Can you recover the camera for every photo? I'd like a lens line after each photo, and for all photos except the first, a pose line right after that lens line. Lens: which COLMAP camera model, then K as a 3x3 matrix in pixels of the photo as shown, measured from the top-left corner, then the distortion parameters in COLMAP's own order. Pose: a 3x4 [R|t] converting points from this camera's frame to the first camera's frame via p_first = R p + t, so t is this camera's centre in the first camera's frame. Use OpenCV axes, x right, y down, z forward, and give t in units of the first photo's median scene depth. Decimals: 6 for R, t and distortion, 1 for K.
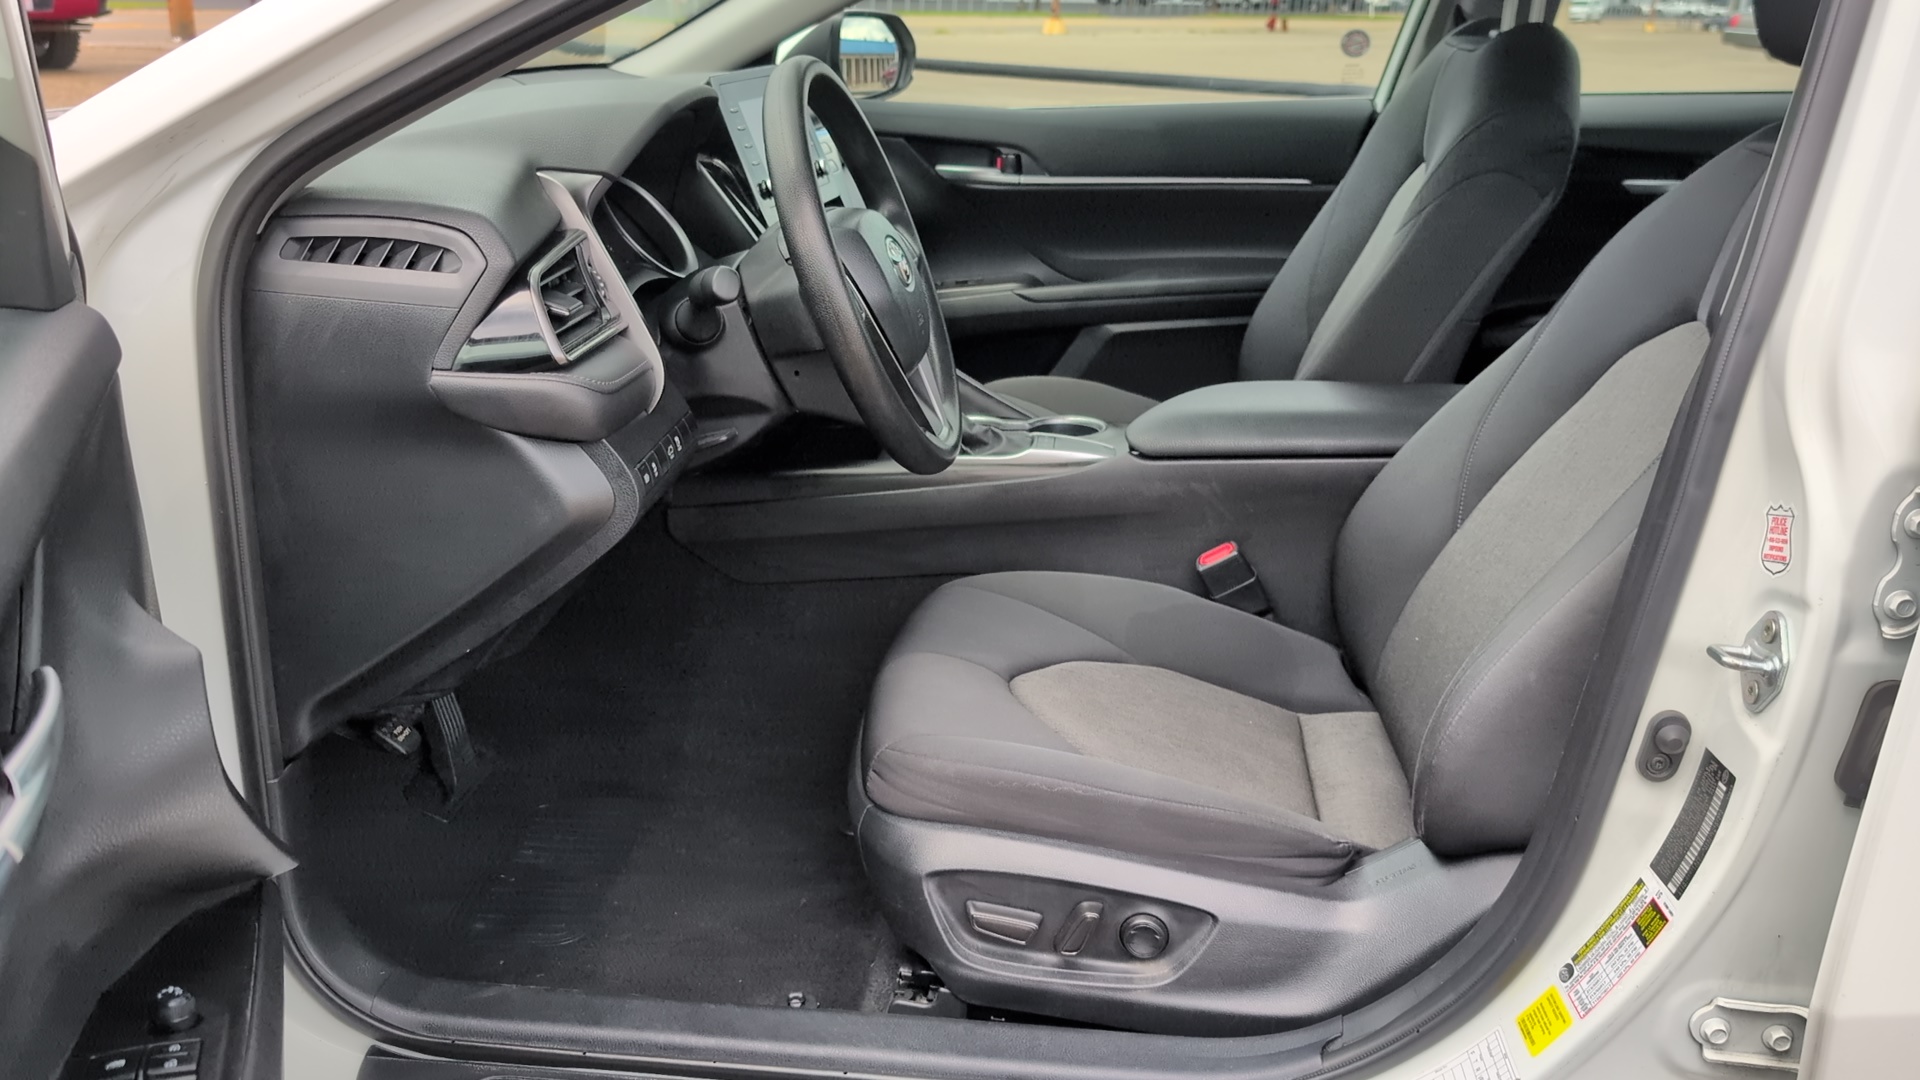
lens RADIAL K [[1639.2, 0, 940.7], [0, 1639.2, 544.5], [0, 0, 1]] dist [0.014597, 0.000792]
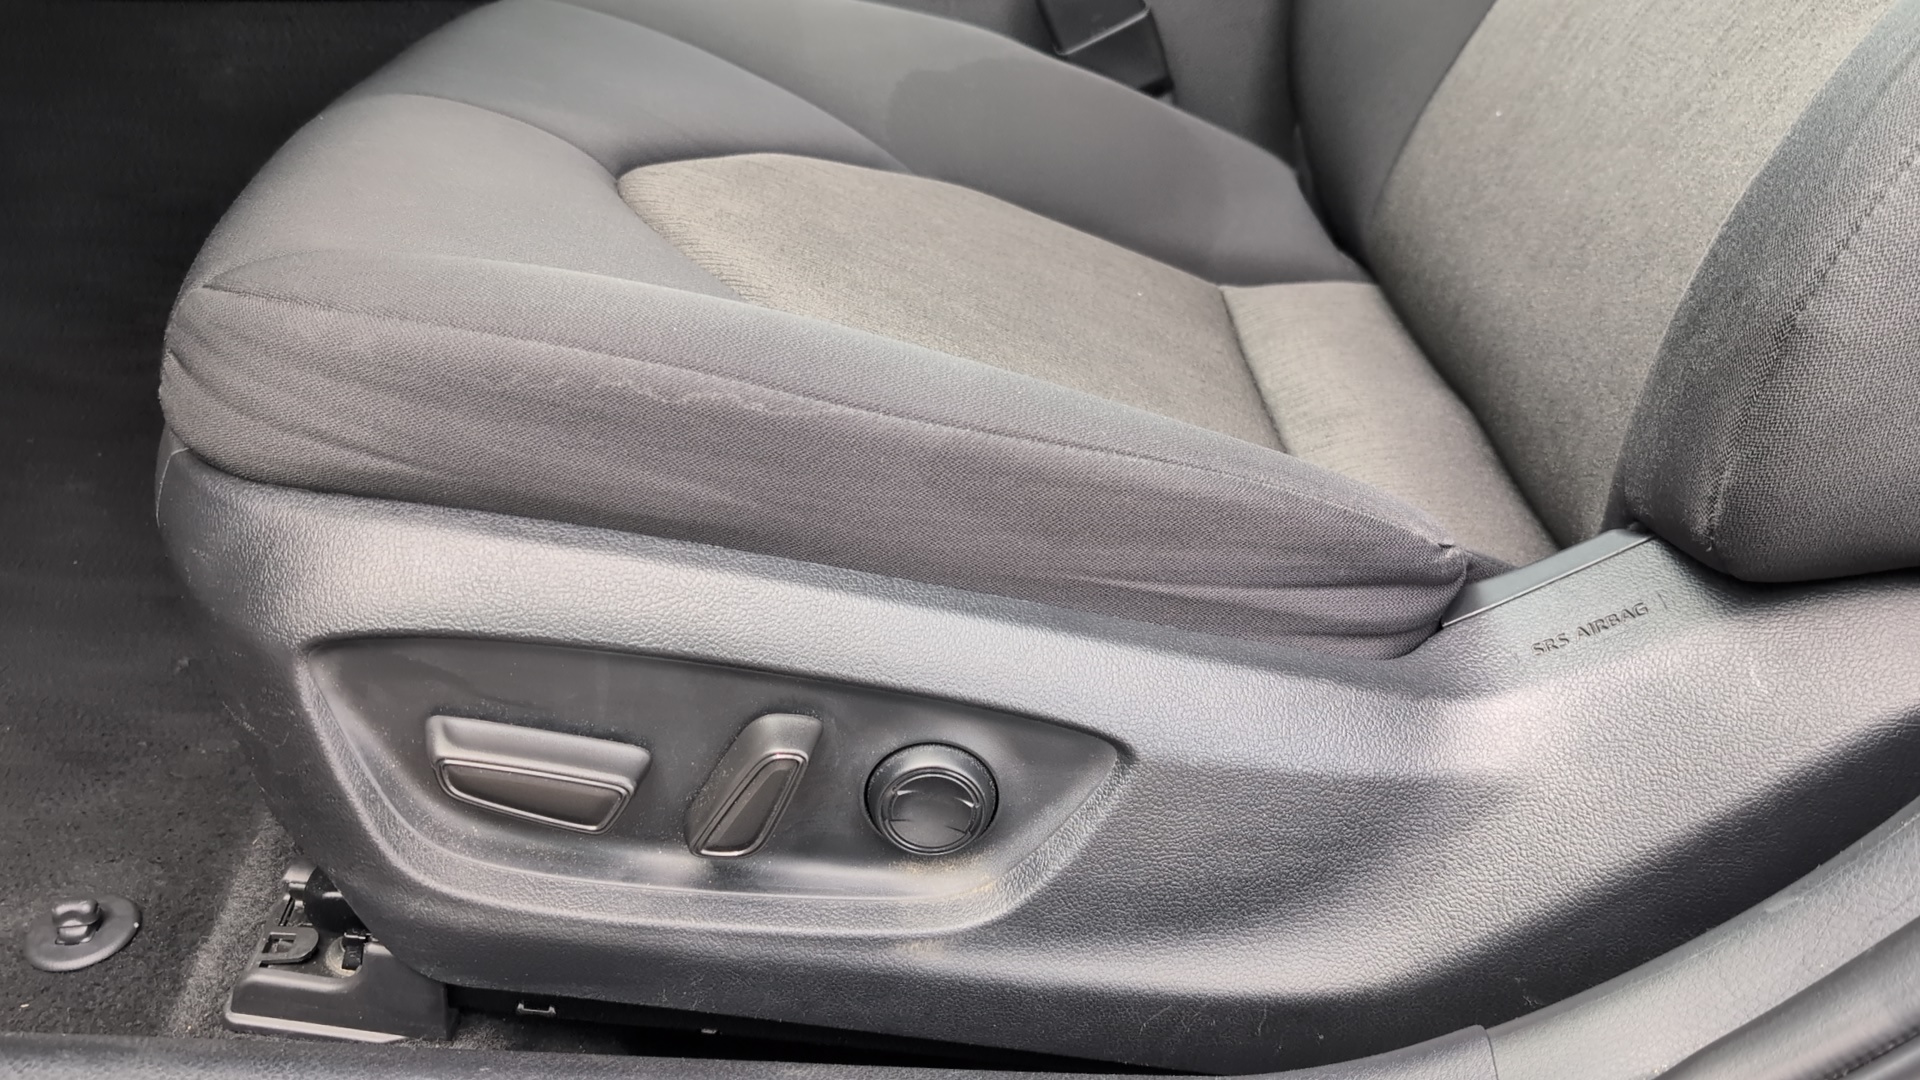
lens RADIAL K [[1608.2, 0, 962.5], [0, 1608.2, 481.9], [0, 0, 1]] dist [0.445594, 0.000317]
pose [[0.986026, 0.001271, 0.166587, 0.068050], [-0.027393, 0.987597, 0.154602, 0.109005], [-0.164325, -0.157004, 0.973831, 0.638516]]
